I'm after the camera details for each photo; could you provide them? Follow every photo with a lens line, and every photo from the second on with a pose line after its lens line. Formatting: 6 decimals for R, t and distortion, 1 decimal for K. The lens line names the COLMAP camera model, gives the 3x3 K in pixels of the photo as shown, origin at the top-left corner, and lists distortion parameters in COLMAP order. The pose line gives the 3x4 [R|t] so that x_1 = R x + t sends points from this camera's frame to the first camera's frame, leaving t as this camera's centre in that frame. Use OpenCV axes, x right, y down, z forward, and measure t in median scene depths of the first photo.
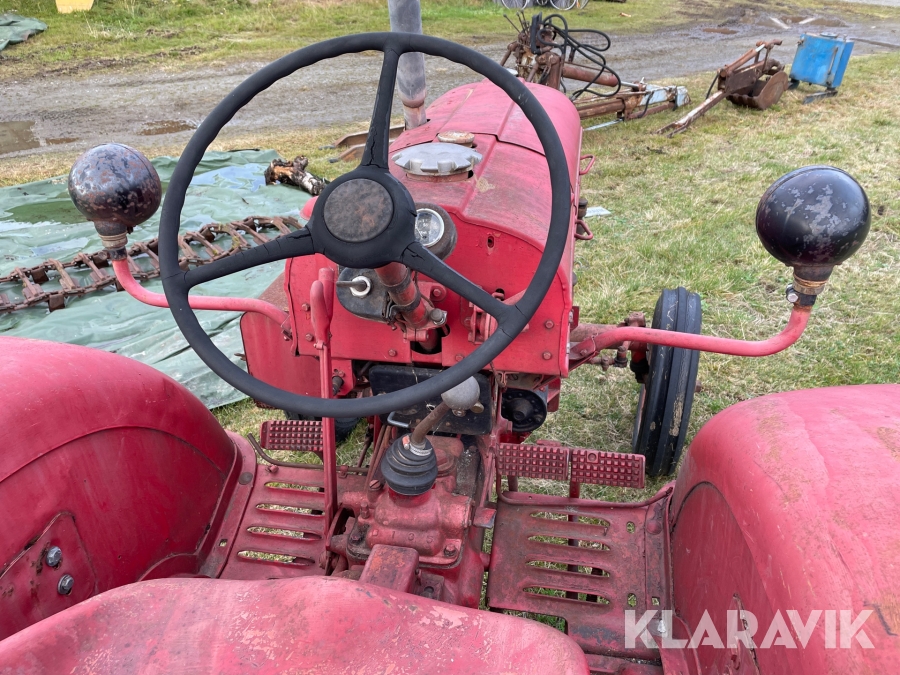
lens RADIAL K [[678.2, 0, 450.0], [0, 678.2, 337.5], [0, 0, 1]] dist [0.108723, -0.139056]
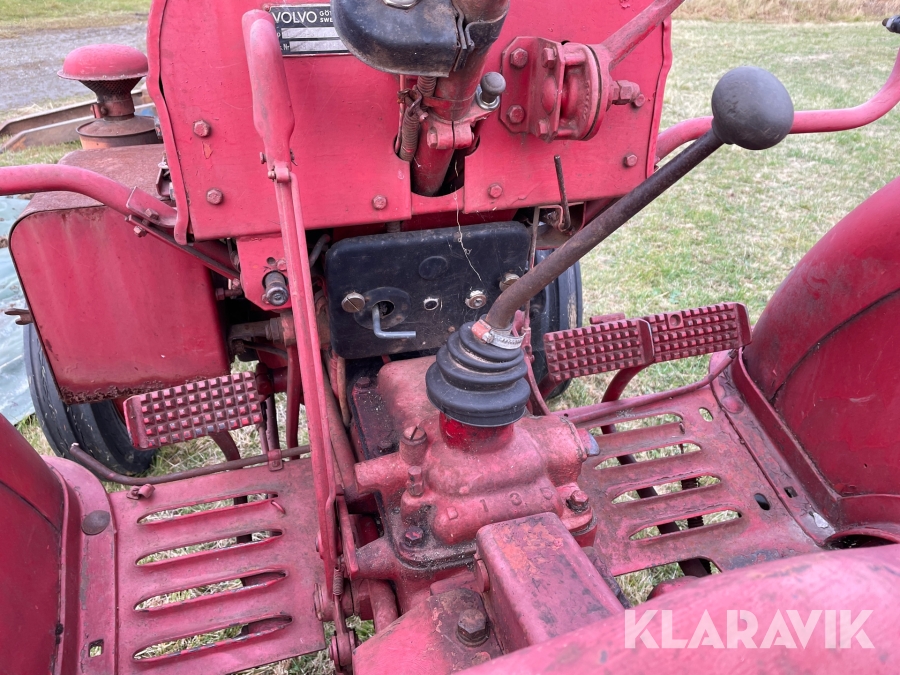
lens RADIAL K [[678.2, 0, 450.0], [0, 678.2, 337.5], [0, 0, 1]] dist [0.108723, -0.139056]
pose [[0.900011, -0.209960, 0.381964, -0.249637], [0.210153, 0.976777, 0.041742, 0.110673], [-0.381858, 0.042702, 0.923234, 0.432303]]
